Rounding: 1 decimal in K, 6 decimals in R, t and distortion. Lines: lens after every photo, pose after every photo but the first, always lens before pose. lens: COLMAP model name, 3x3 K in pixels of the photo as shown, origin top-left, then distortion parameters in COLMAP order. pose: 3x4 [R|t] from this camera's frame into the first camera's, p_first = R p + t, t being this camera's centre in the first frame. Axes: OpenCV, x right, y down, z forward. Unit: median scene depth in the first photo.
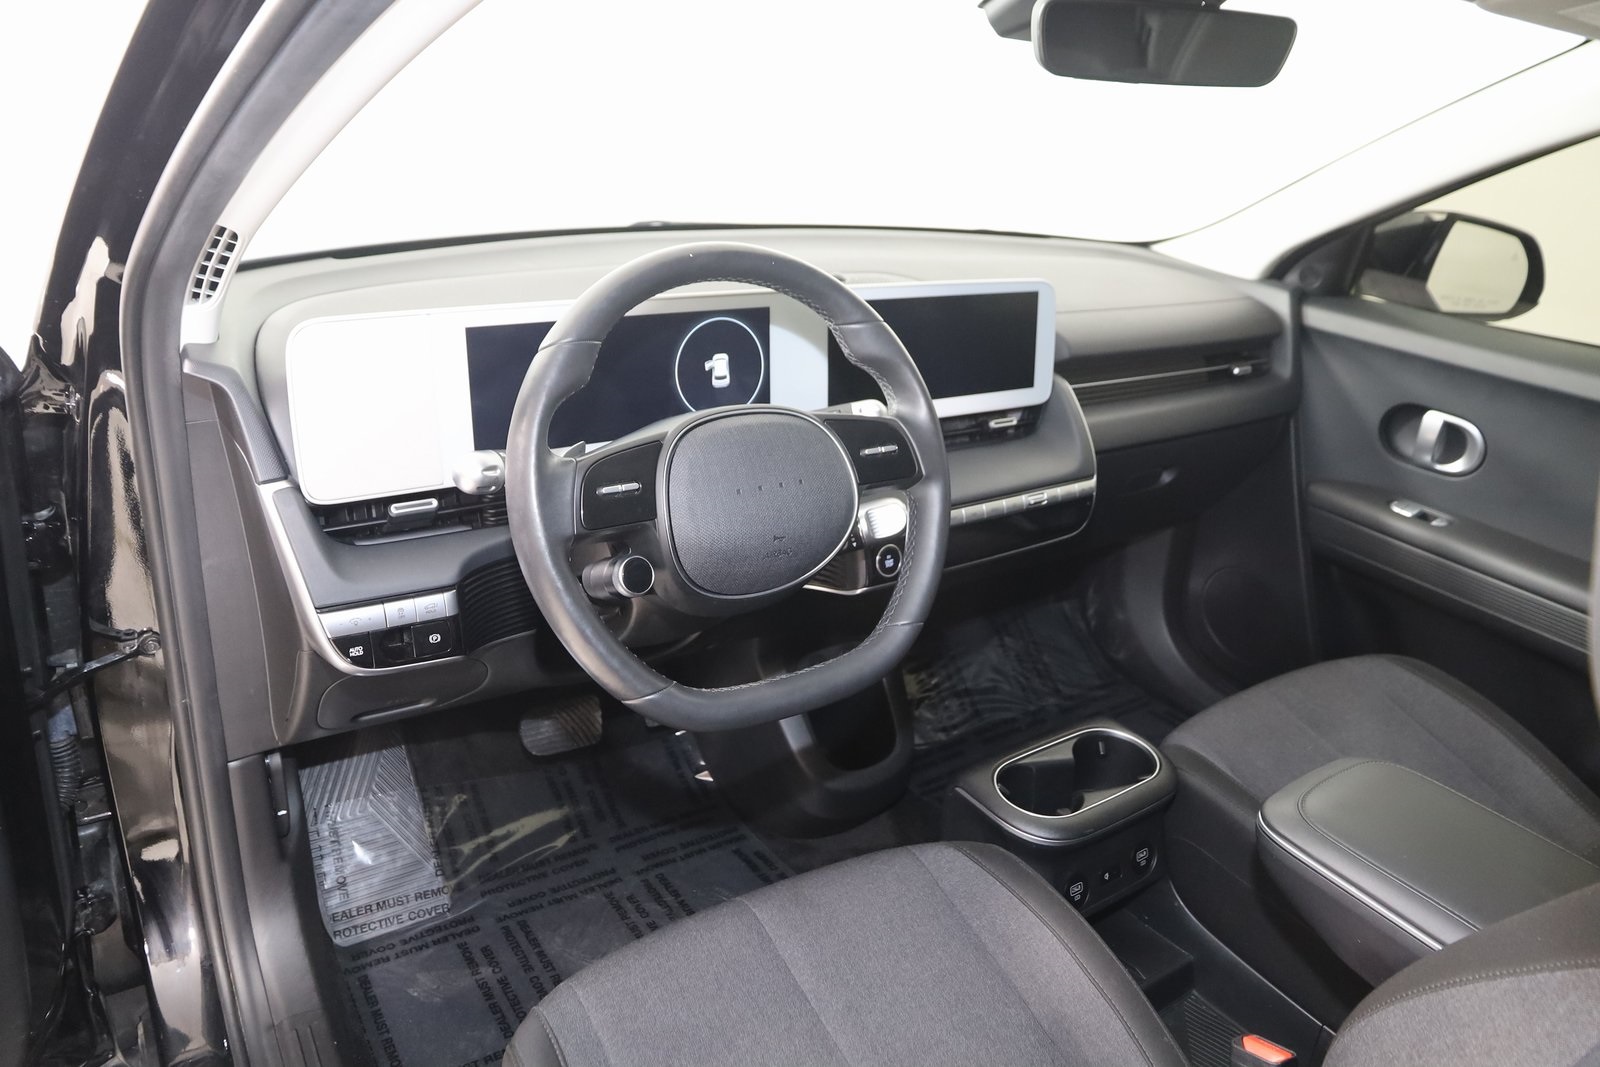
lens RADIAL K [[1089.1, 0, 801.4], [0, 1089.1, 507.4], [0, 0, 1]] dist [-0.131694, 0.086729]
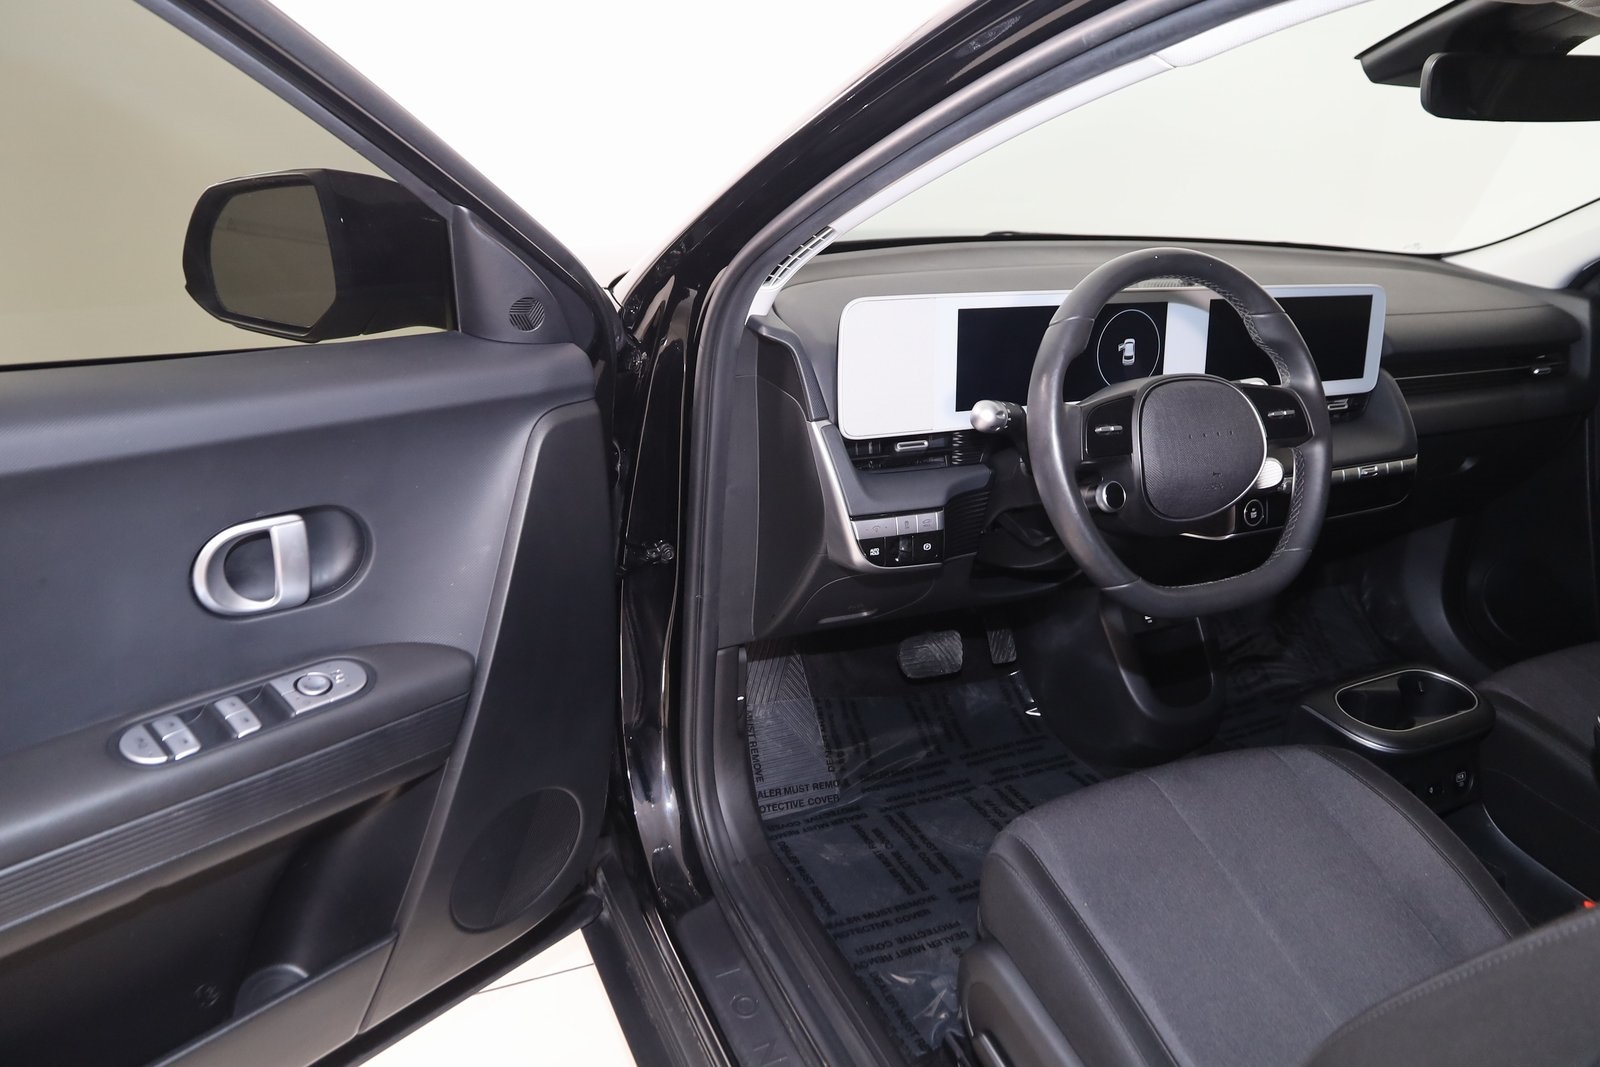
lens RADIAL K [[1089.1, 0, 801.4], [0, 1089.1, 507.4], [0, 0, 1]] dist [-0.131694, 0.086729]
pose [[0.985566, 0.037964, -0.164977, -0.204324], [-0.039885, 0.999169, -0.008345, 0.067511], [0.164523, 0.014805, 0.986262, -0.238070]]
